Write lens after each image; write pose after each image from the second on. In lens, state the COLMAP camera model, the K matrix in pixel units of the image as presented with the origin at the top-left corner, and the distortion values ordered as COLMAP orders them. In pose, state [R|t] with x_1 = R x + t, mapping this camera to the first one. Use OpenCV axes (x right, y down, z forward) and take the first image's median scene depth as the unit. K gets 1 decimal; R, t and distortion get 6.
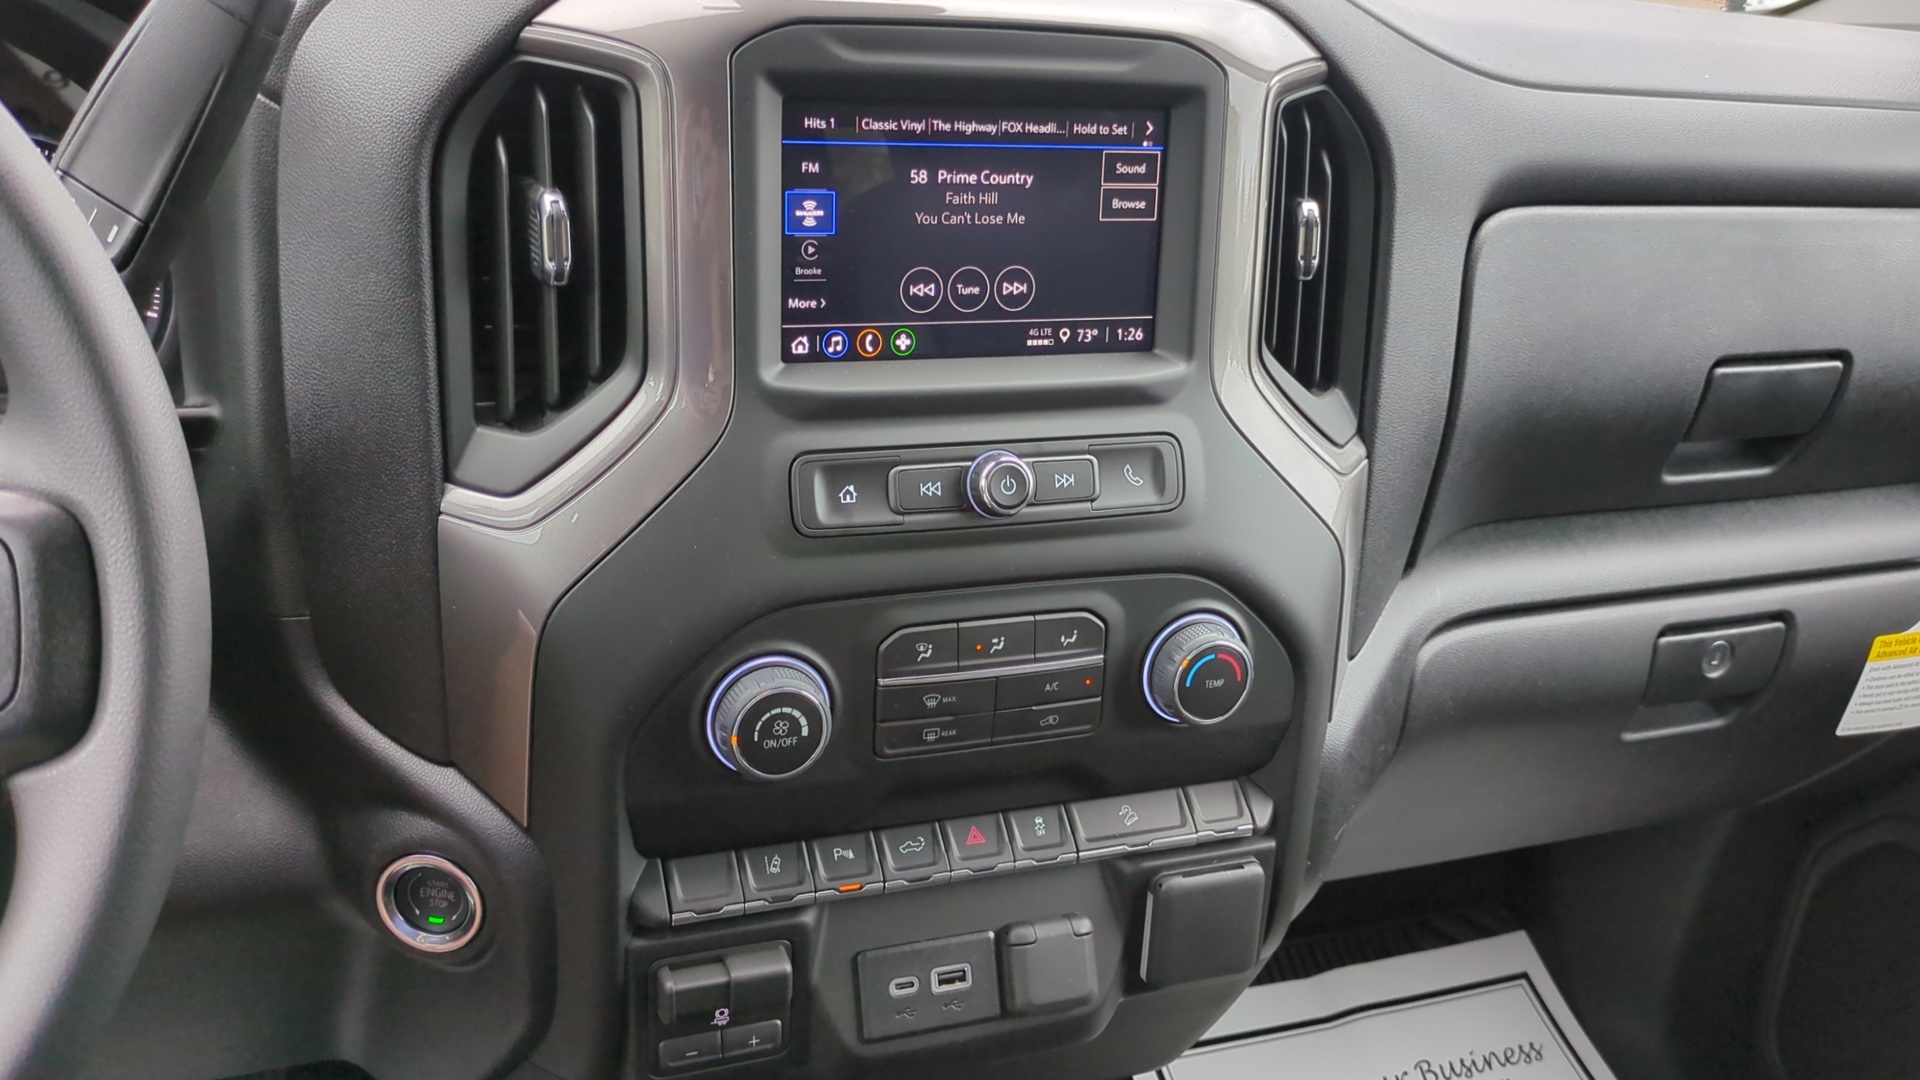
lens RADIAL K [[1658.3, 0, 955.8], [0, 1658.3, 534.4], [0, 0, 1]] dist [0.045220, -0.045595]
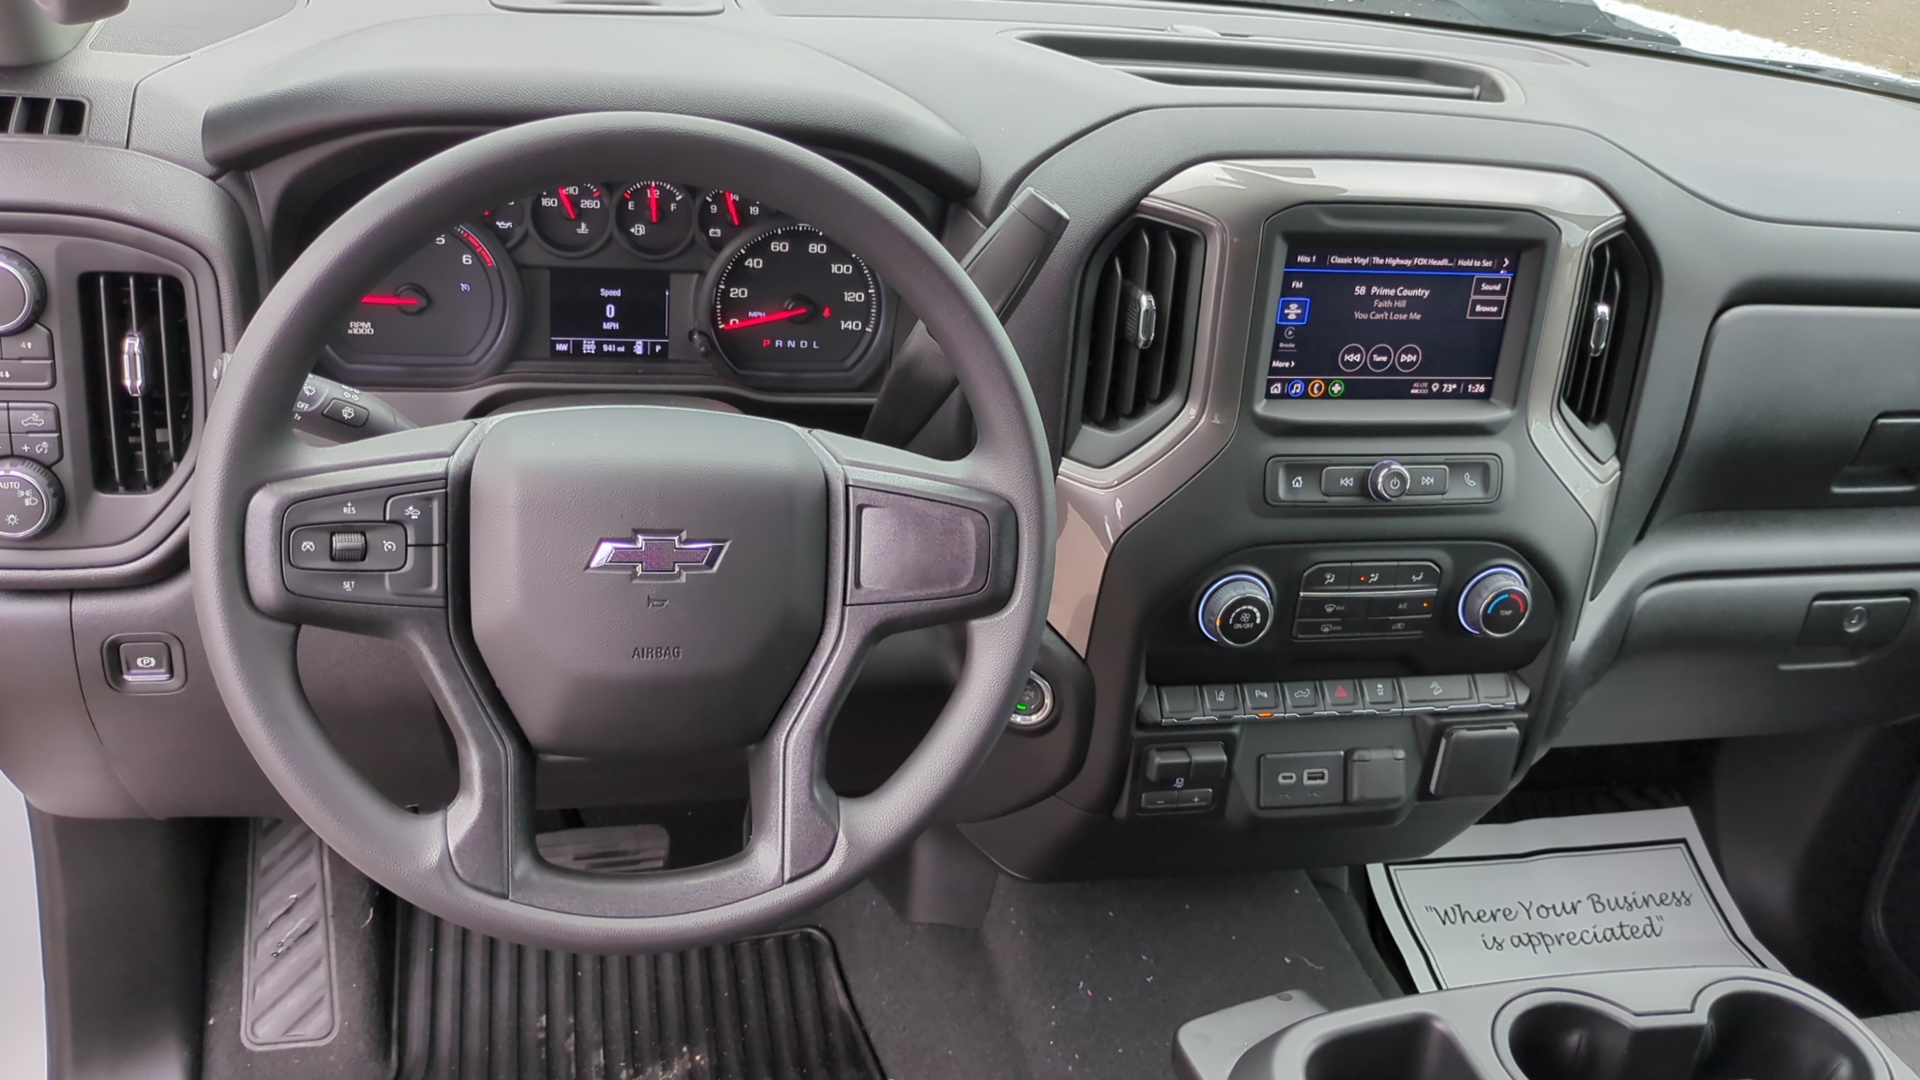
lens RADIAL K [[1658.3, 0, 955.8], [0, 1658.3, 534.4], [0, 0, 1]] dist [0.045220, -0.045595]
pose [[0.990744, 0.090284, -0.101369, -0.214994], [-0.080296, 0.991879, 0.098633, -0.101234], [0.109451, -0.089581, 0.989947, -0.639793]]
